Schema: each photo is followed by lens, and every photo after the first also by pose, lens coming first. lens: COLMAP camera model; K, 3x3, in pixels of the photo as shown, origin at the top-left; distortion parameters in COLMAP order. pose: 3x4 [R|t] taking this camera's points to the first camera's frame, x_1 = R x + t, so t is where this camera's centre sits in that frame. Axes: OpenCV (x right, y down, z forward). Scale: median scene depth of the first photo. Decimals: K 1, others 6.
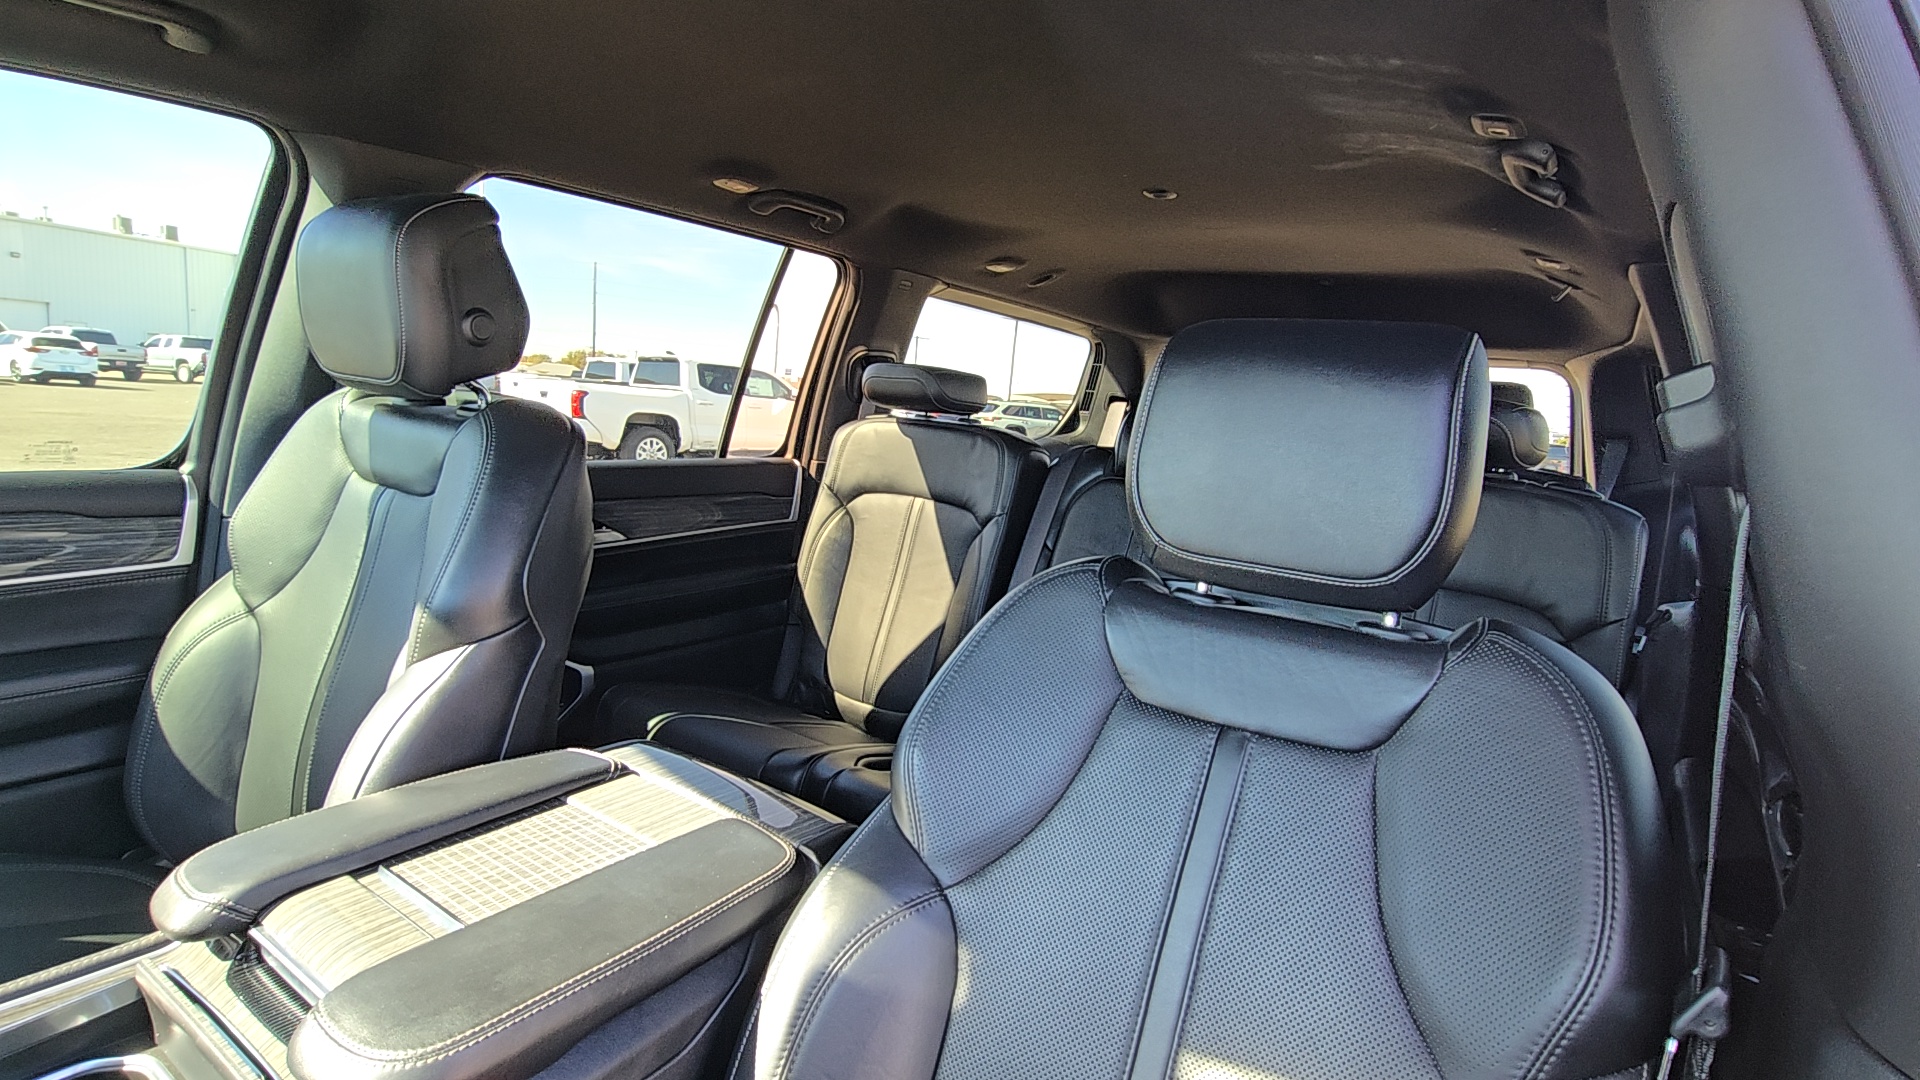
lens RADIAL K [[971.3, 0, 1000.2], [0, 971.3, 546.2], [0, 0, 1]] dist [-0.012248, 0.008979]
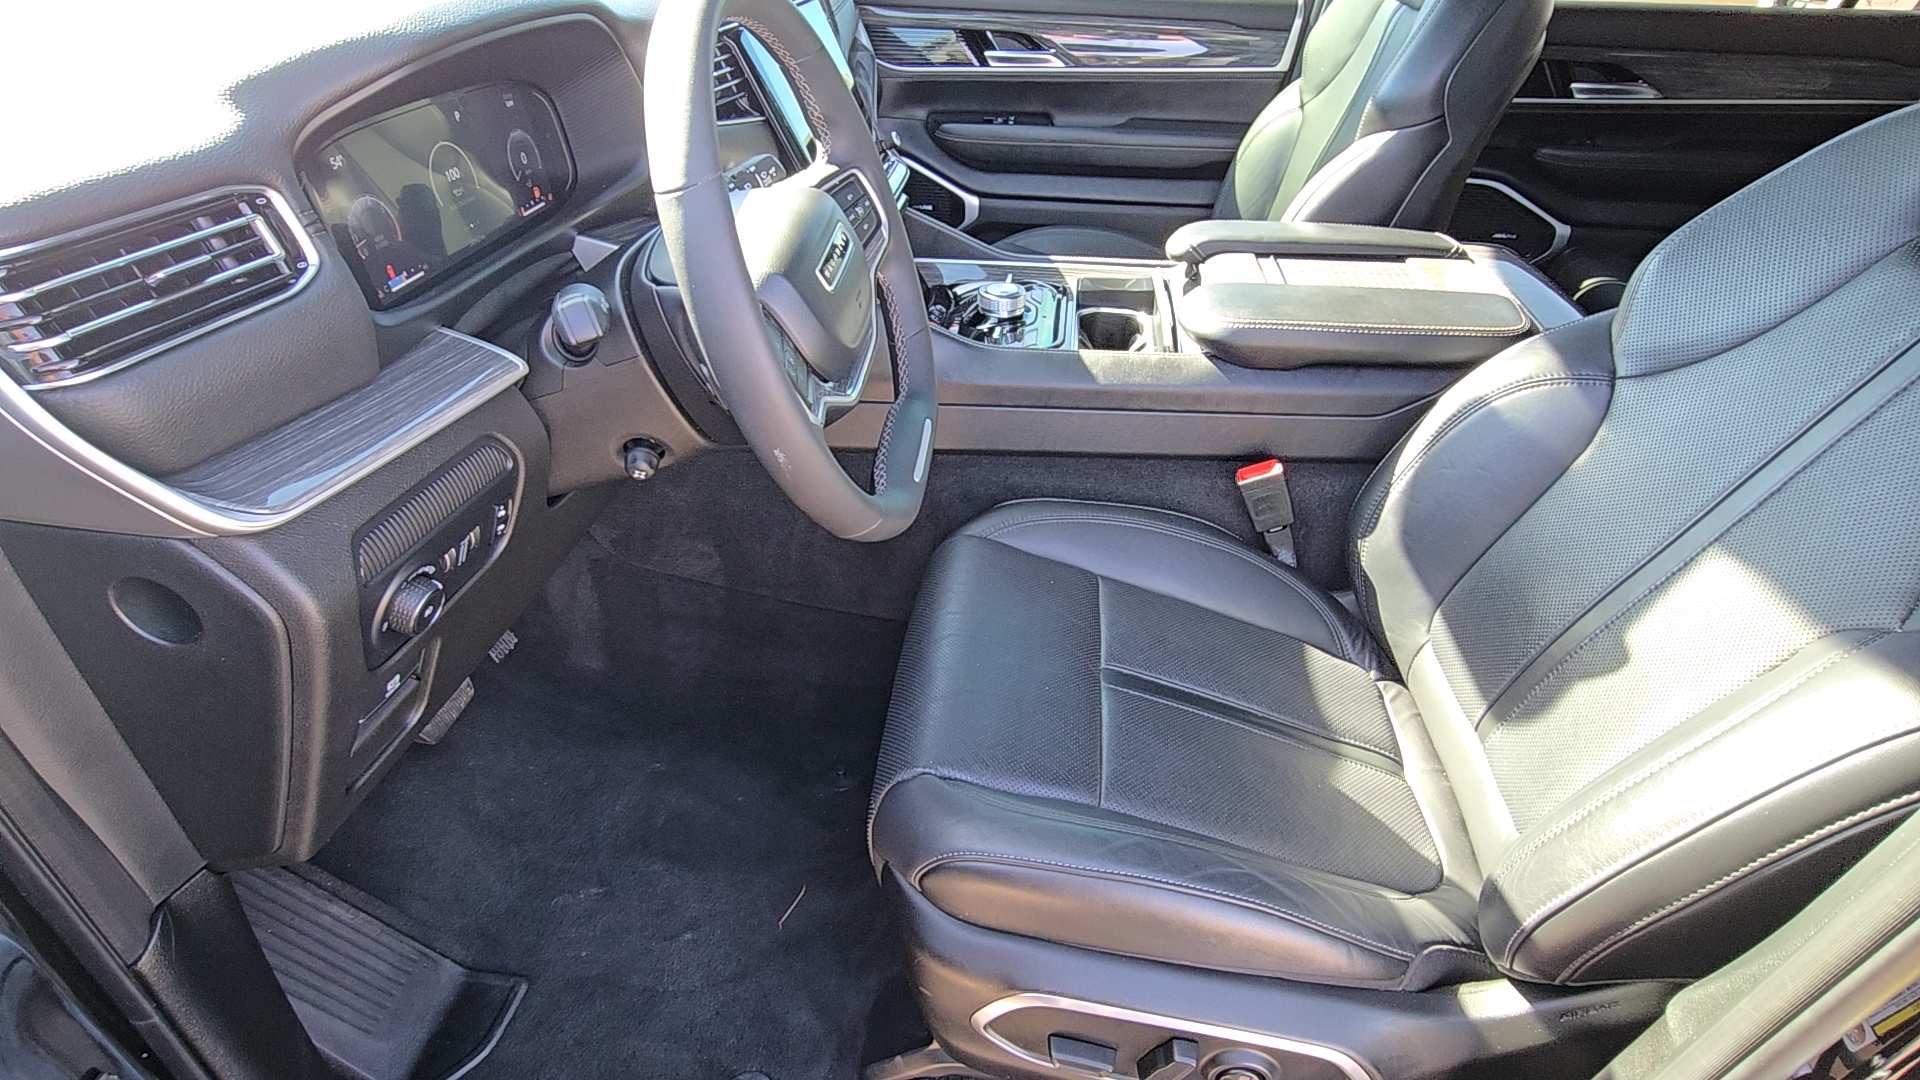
lens RADIAL K [[977.7, 0, 954.4], [0, 977.7, 555.4], [0, 0, 1]] dist [-0.007230, 0.000321]
pose [[0.449811, 0.443477, -0.775241, 0.487176], [-0.119919, 0.890140, 0.439626, 0.109751], [0.885036, -0.104783, 0.453576, -0.193719]]
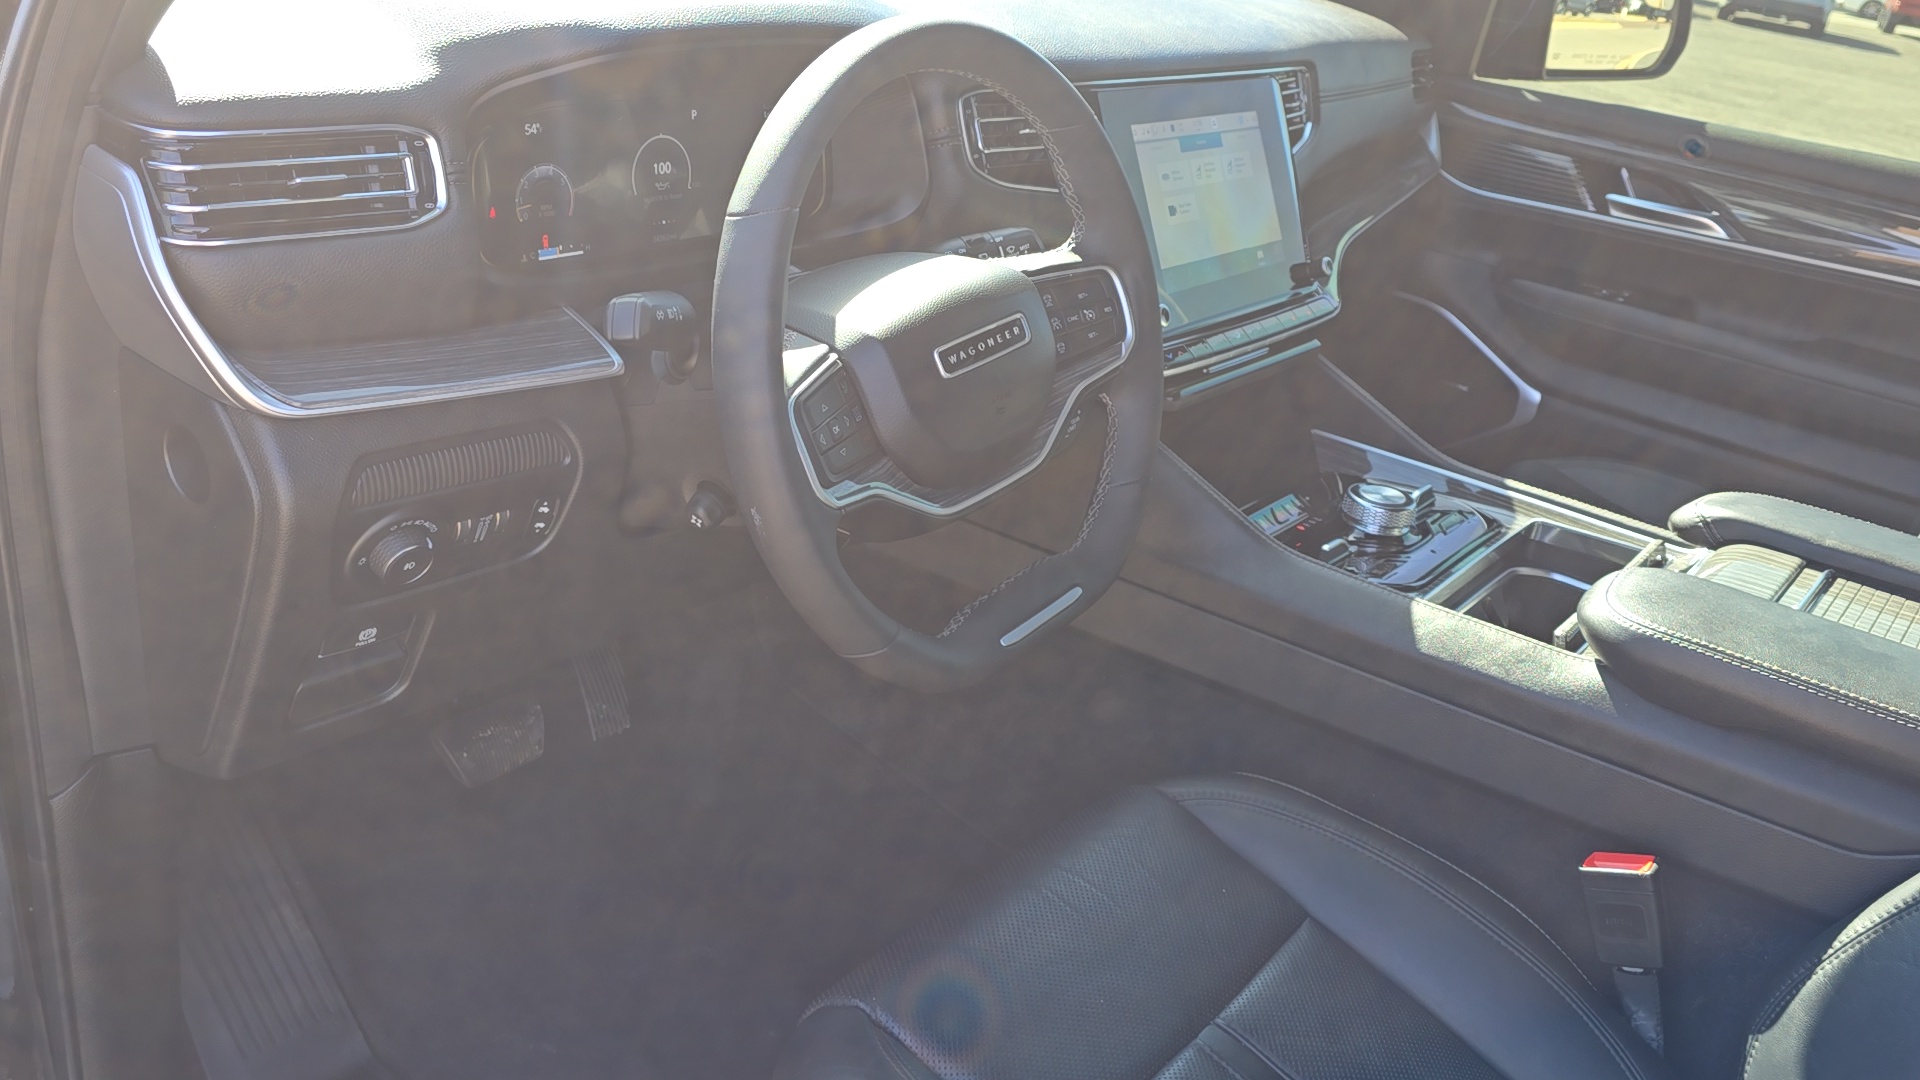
lens RADIAL K [[1619.3, 0, 963.5], [0, 1619.3, 535.3], [0, 0, 1]] dist [-0.026856, 0.024282]
pose [[-0.068318, 0.318383, -0.945497, 0.790150], [-0.282666, 0.902700, 0.324396, 0.019780], [0.956782, 0.289422, 0.028325, 0.101602]]
